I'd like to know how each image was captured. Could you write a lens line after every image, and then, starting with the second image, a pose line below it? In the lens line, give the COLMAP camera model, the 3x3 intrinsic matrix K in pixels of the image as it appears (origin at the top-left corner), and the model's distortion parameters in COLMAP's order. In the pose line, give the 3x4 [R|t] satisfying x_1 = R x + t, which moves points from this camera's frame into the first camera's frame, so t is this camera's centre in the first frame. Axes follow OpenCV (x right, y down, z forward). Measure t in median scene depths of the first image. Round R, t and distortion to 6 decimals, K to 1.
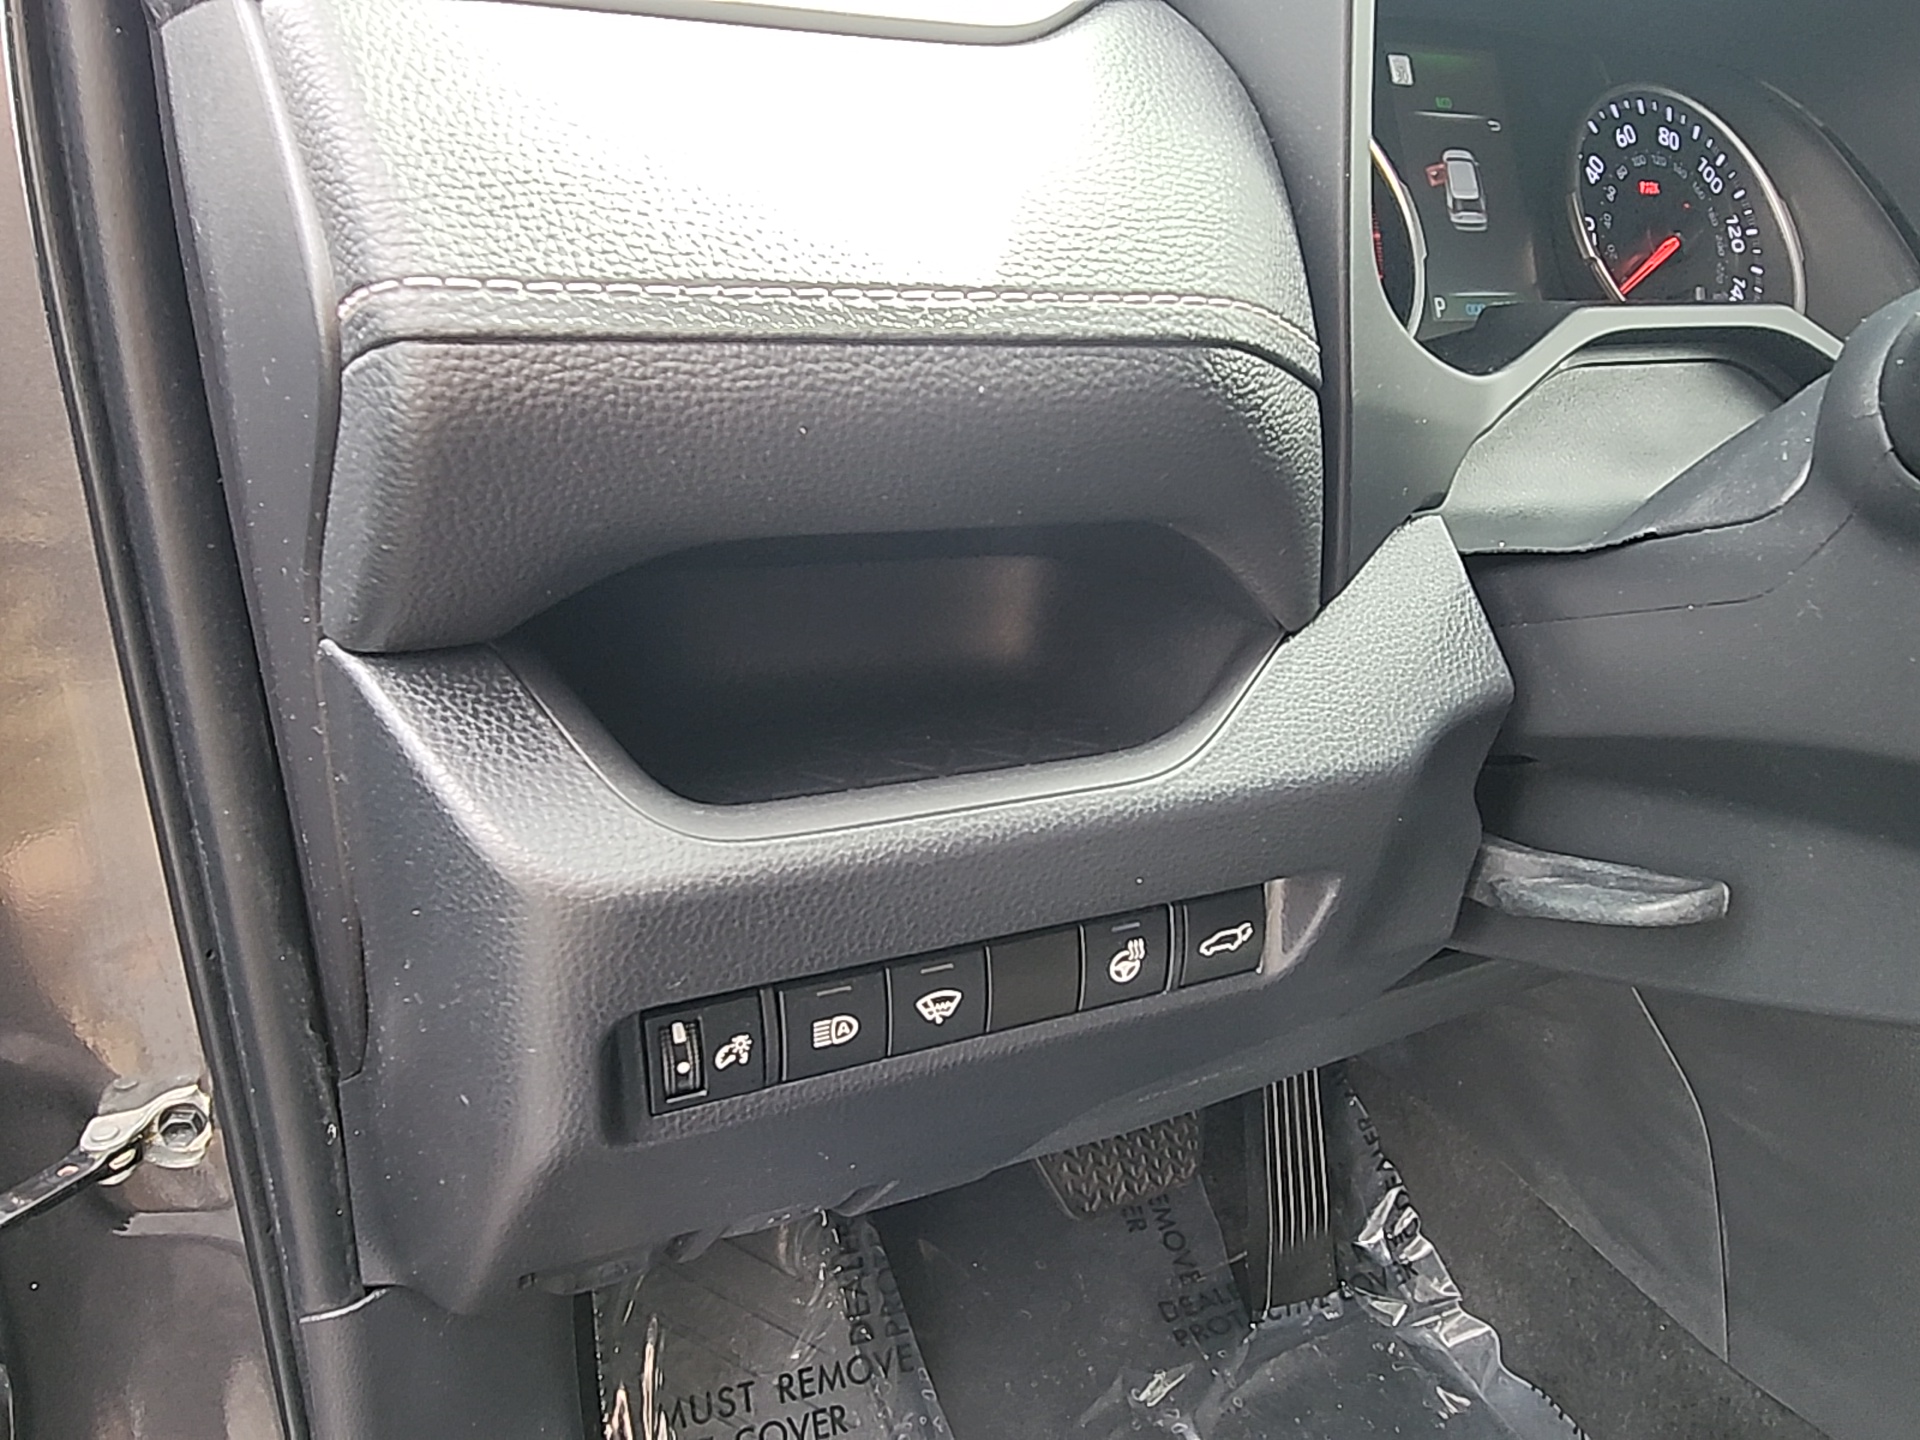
lens RADIAL K [[1328.5, 0, 962.0], [0, 1328.5, 706.0], [0, 0, 1]] dist [0.002088, 0.001420]
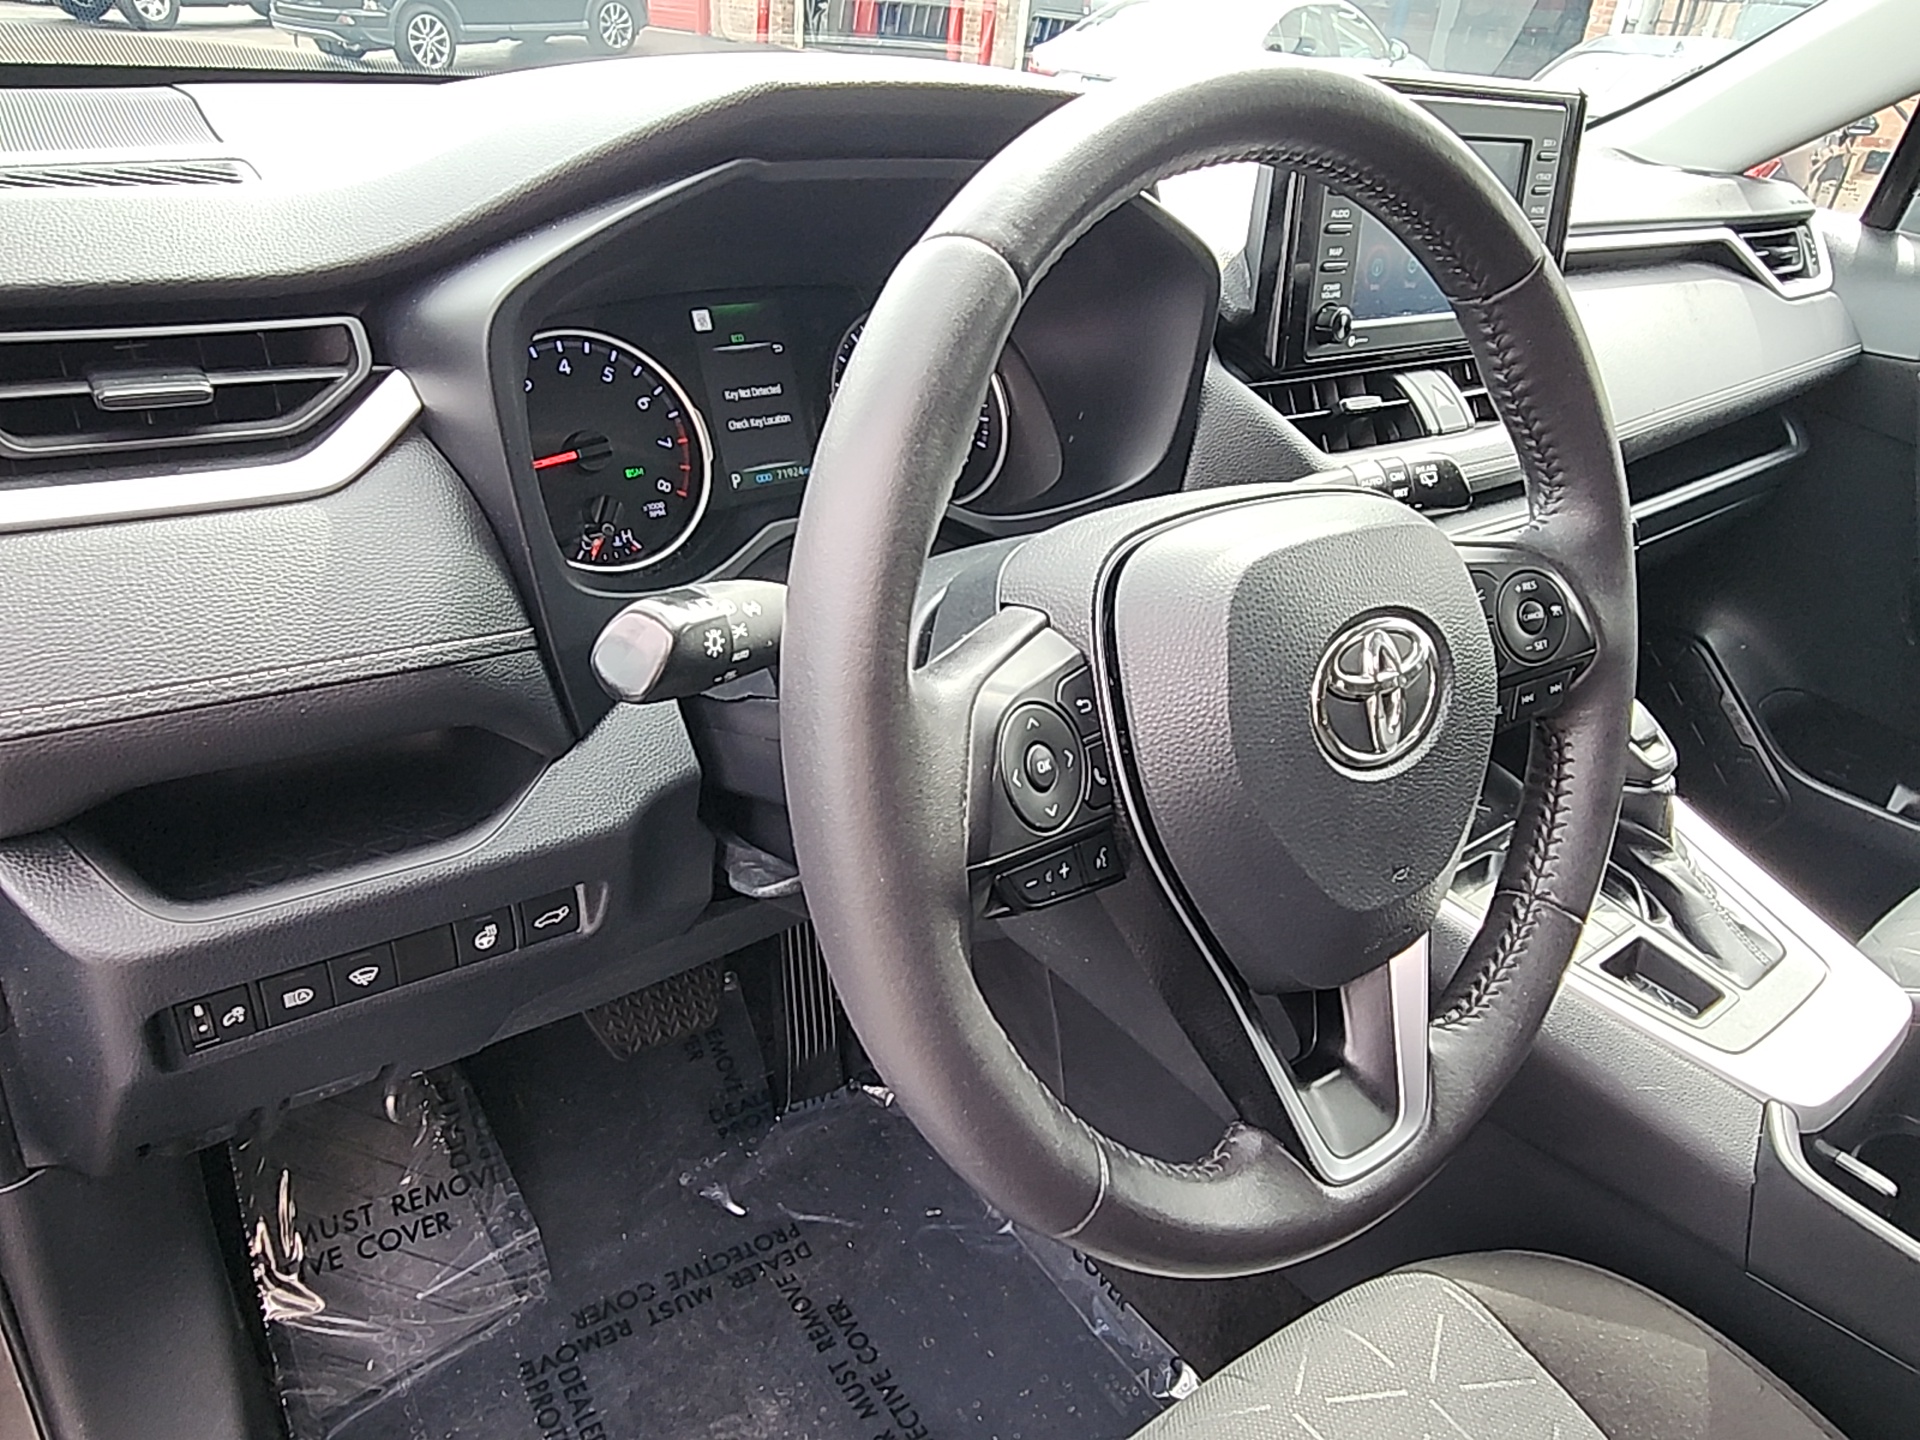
lens RADIAL K [[1328.5, 0, 971.5], [0, 1328.5, 718.4], [0, 0, 1]] dist [0.002088, 0.001420]
pose [[0.975185, -0.055912, 0.214214, 0.309073], [0.026458, 0.990082, 0.137974, -0.255793], [-0.219804, -0.128883, 0.966993, -0.647239]]
